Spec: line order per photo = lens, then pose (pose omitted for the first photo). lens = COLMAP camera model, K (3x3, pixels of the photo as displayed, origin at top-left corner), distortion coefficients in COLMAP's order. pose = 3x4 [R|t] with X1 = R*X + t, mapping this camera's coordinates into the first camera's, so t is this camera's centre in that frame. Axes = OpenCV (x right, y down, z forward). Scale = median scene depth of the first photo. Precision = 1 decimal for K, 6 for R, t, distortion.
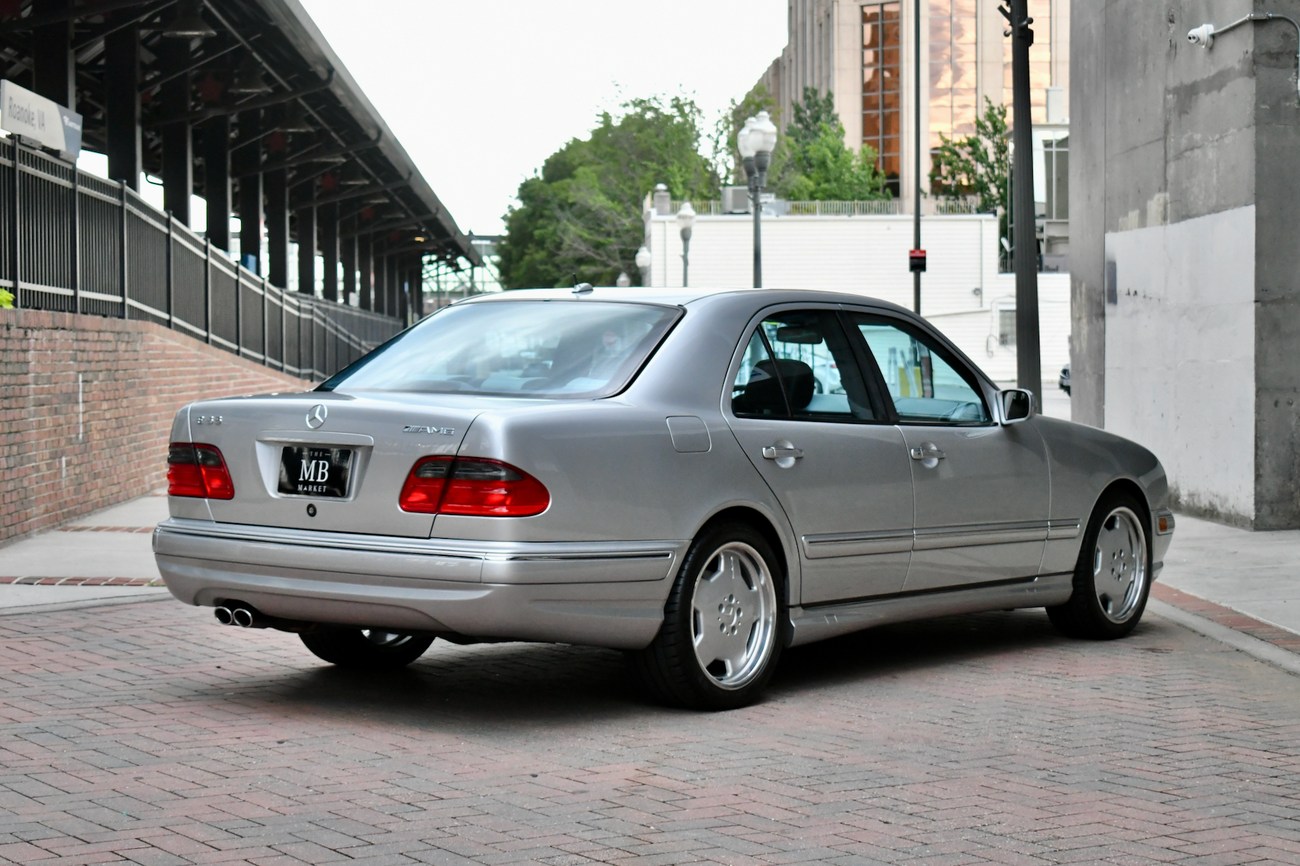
lens RADIAL K [[2733.3, 0, 650.0], [0, 2733.3, 433.0], [0, 0, 1]] dist [-0.008260, 0.042582]
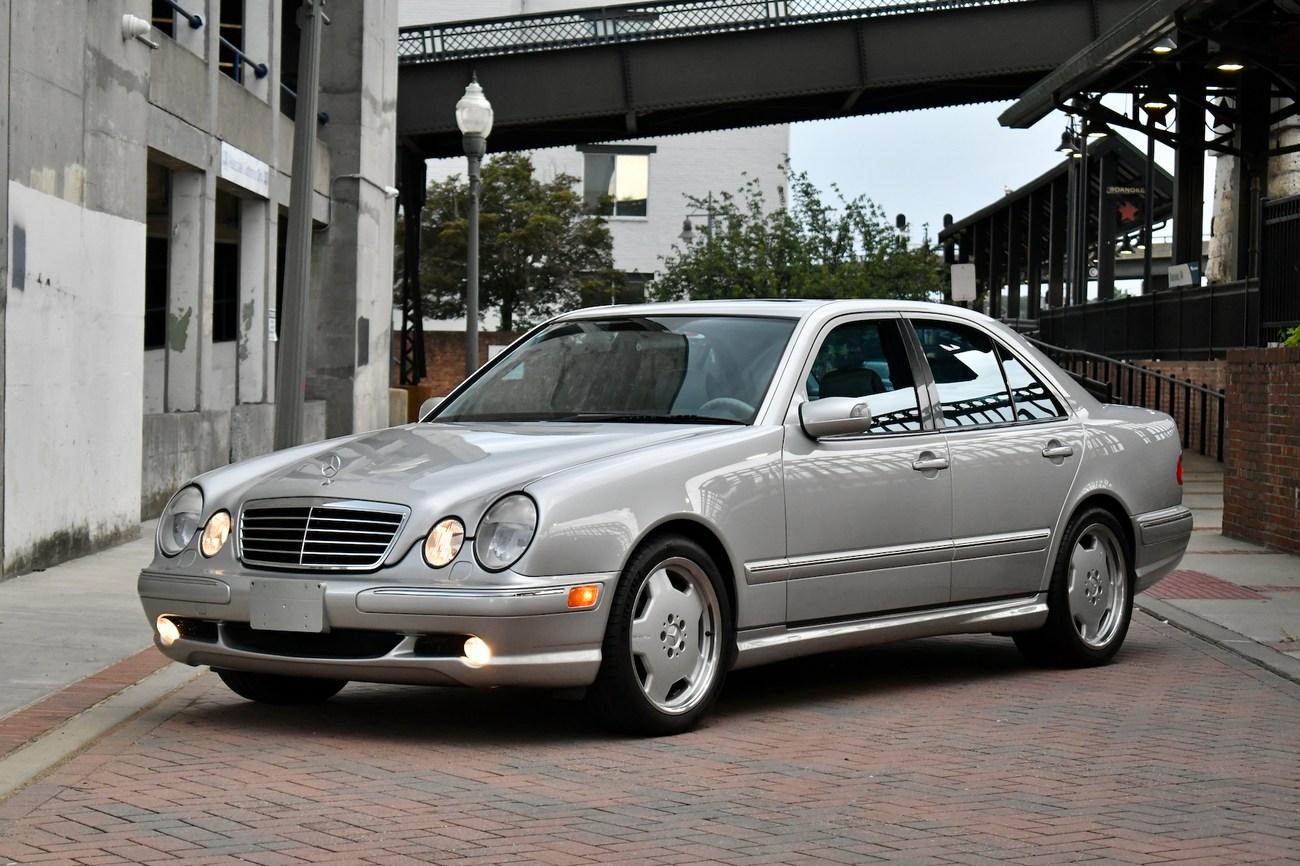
lens RADIAL K [[2141.2, 0, 694.3], [0, 2141.2, 413.5], [0, 0, 1]] dist [-0.024755, 0.058802]
pose [[-0.999156, -0.017172, 0.037323, -0.015627], [-0.015508, 0.998893, 0.044412, -0.039846], [-0.038044, 0.043796, -0.998316, 1.416758]]
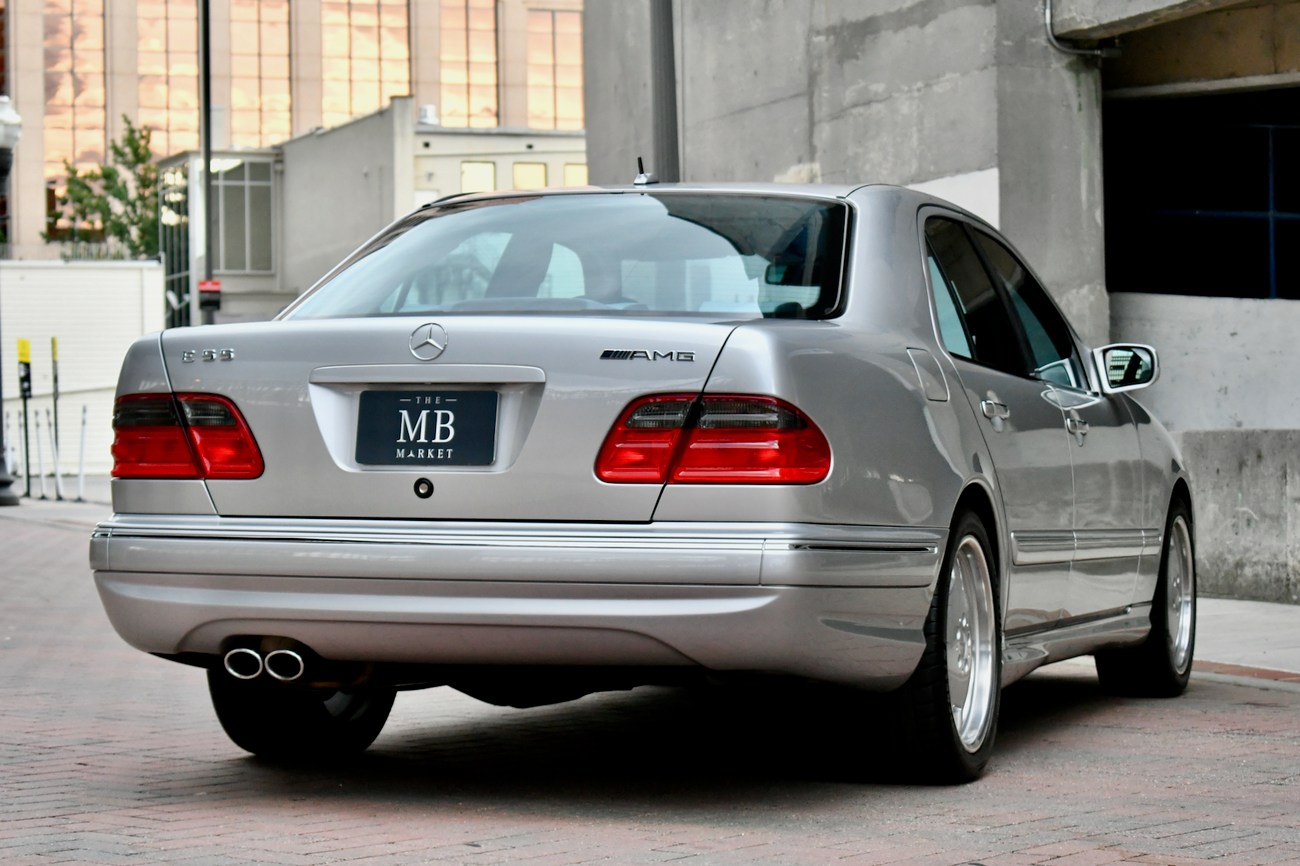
lens RADIAL K [[3377.1, 0, 650.0], [0, 3377.1, 433.0], [0, 0, 1]] dist [-0.049464, -0.121816]
pose [[0.944723, -0.004675, 0.327835, -0.145605], [0.017959, 0.999135, -0.037503, 0.020135], [-0.327376, 0.041318, 0.943990, 0.102250]]
